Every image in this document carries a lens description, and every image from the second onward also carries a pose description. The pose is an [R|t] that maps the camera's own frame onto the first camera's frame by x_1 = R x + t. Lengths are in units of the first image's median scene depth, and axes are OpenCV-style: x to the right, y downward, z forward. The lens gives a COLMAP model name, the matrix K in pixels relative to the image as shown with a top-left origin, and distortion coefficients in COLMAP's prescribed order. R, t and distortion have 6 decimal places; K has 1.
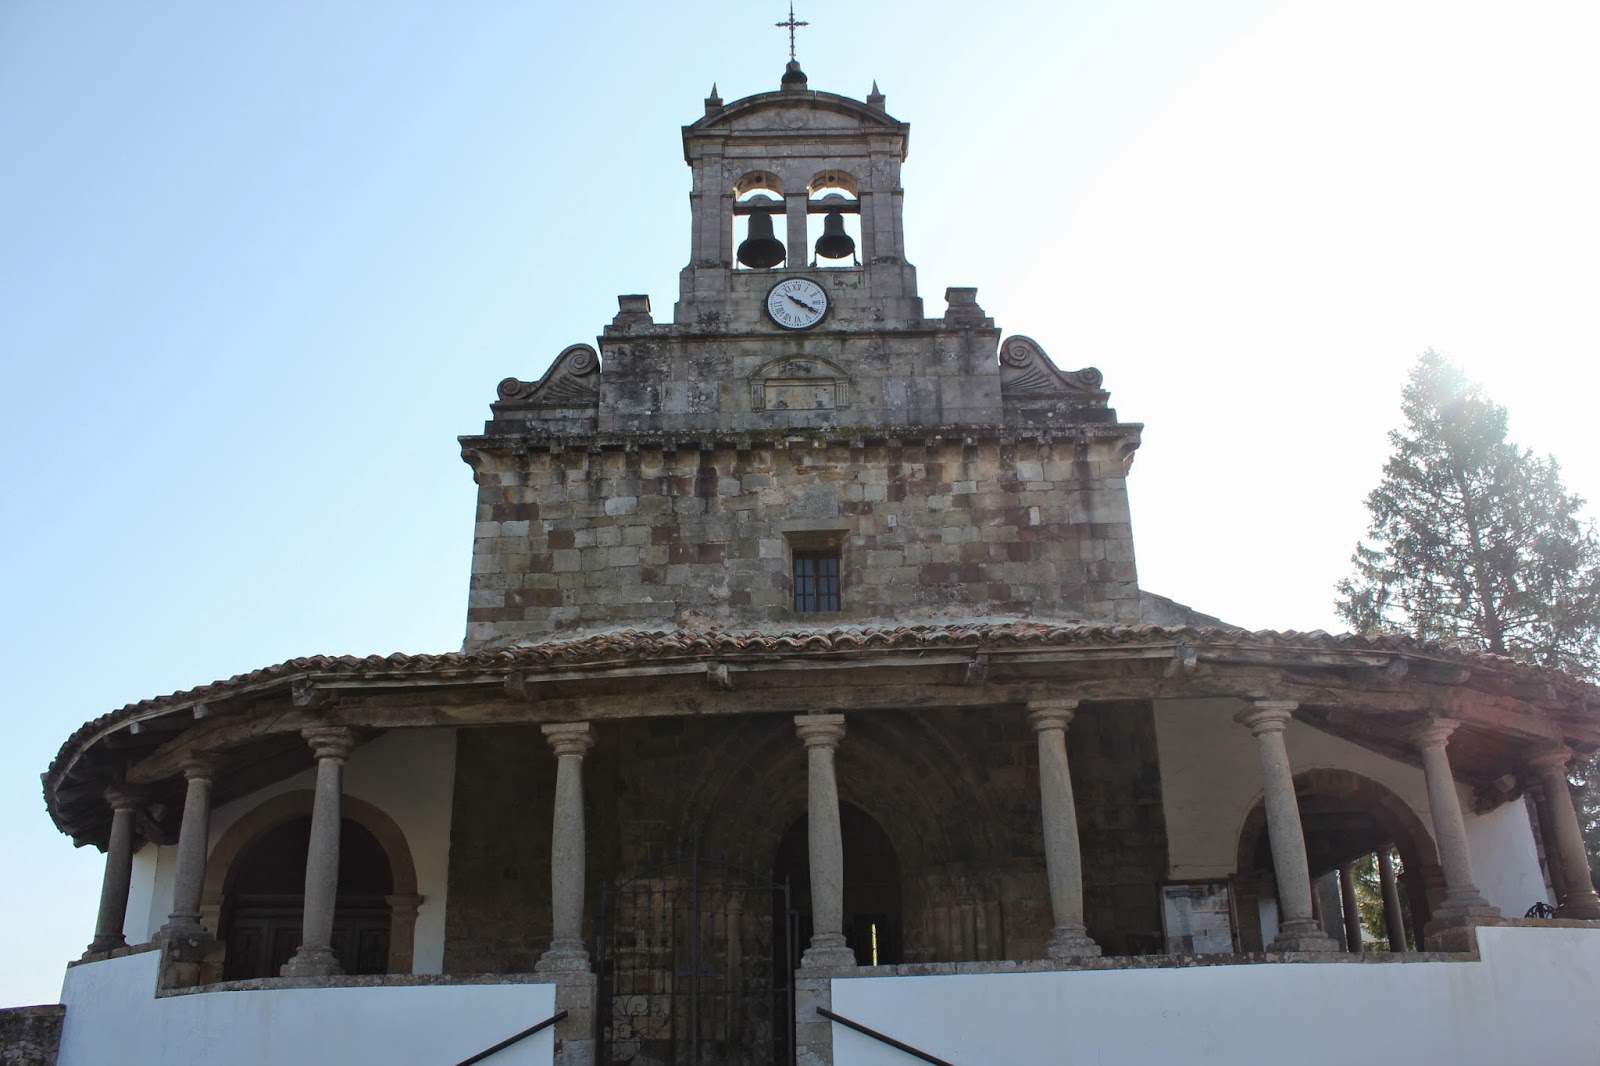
lens RADIAL K [[1355.8, 0, 802.5], [0, 1355.8, 533.0], [0, 0, 1]] dist [-0.099436, -0.004414]
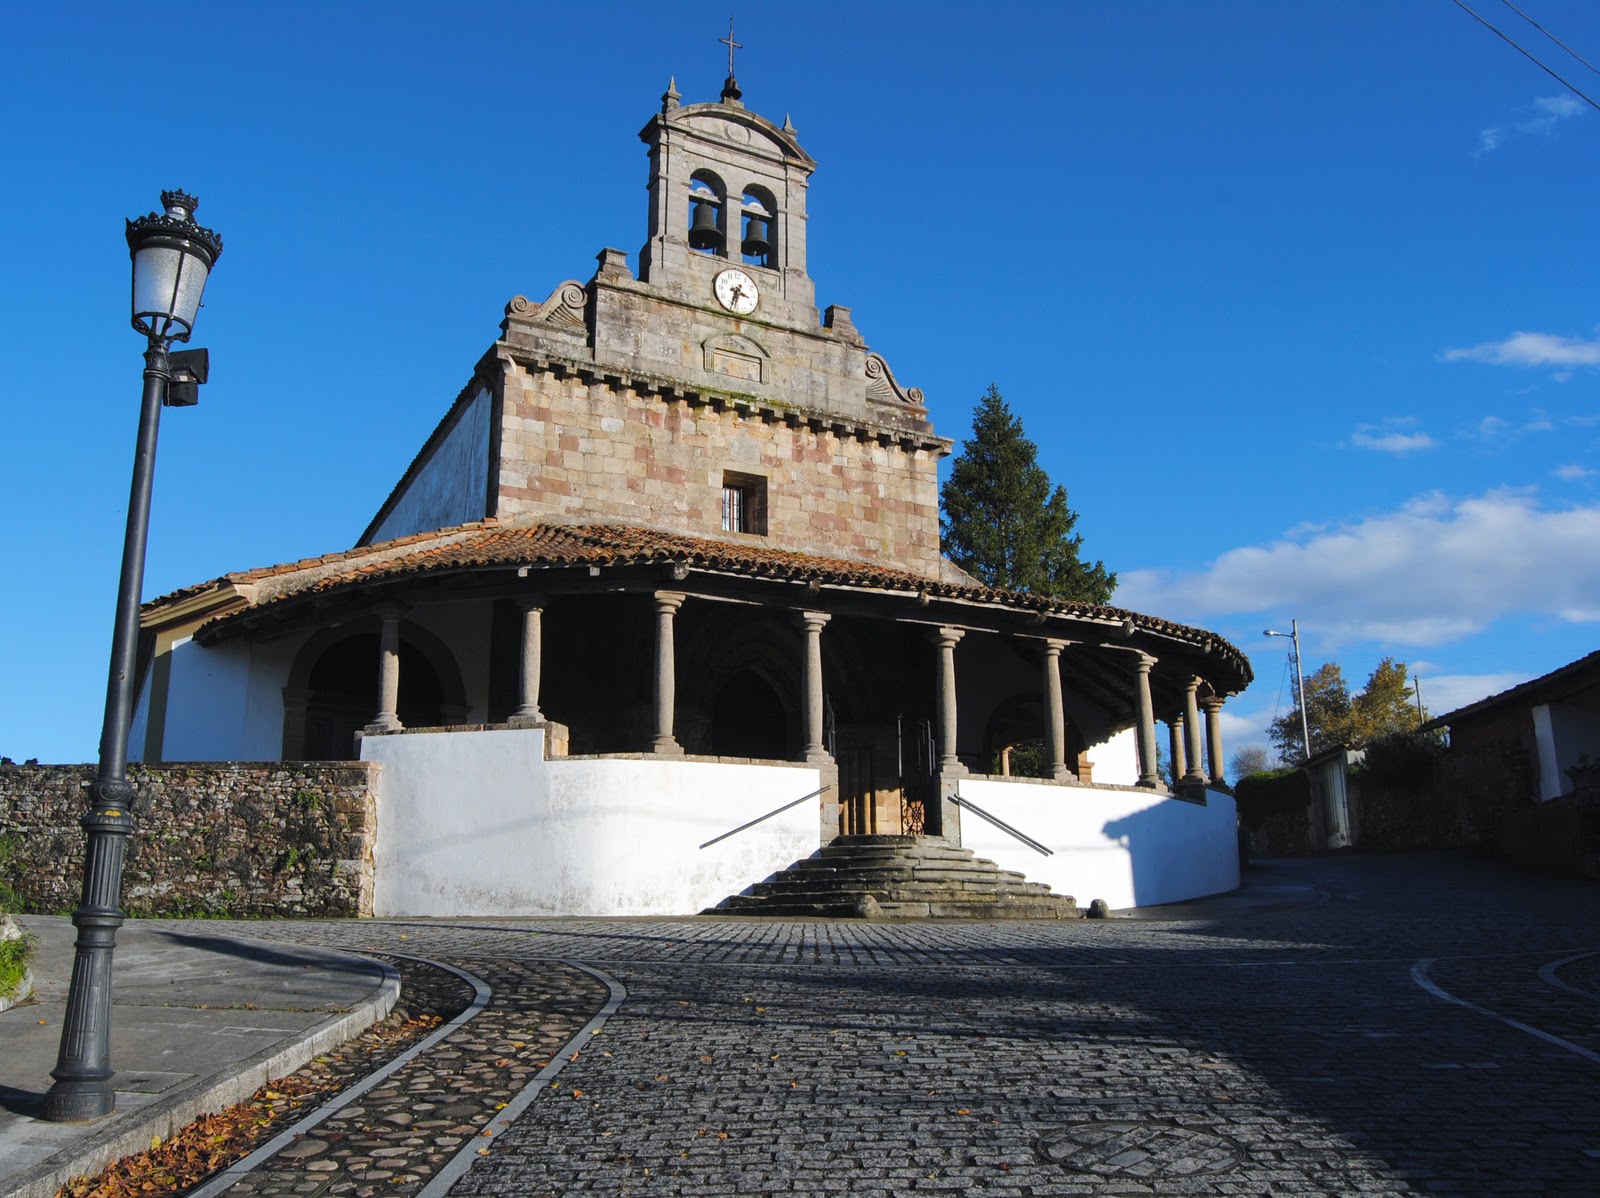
lens RADIAL K [[1334.9, 0, 799.9], [0, 1334.9, 599.6], [0, 0, 1]] dist [-0.032641, 0.000323]
pose [[0.879172, 0.146906, 0.453294, -0.524417], [-0.206779, 0.974673, 0.085174, -0.003007], [-0.429301, -0.168614, 0.887282, -0.227785]]
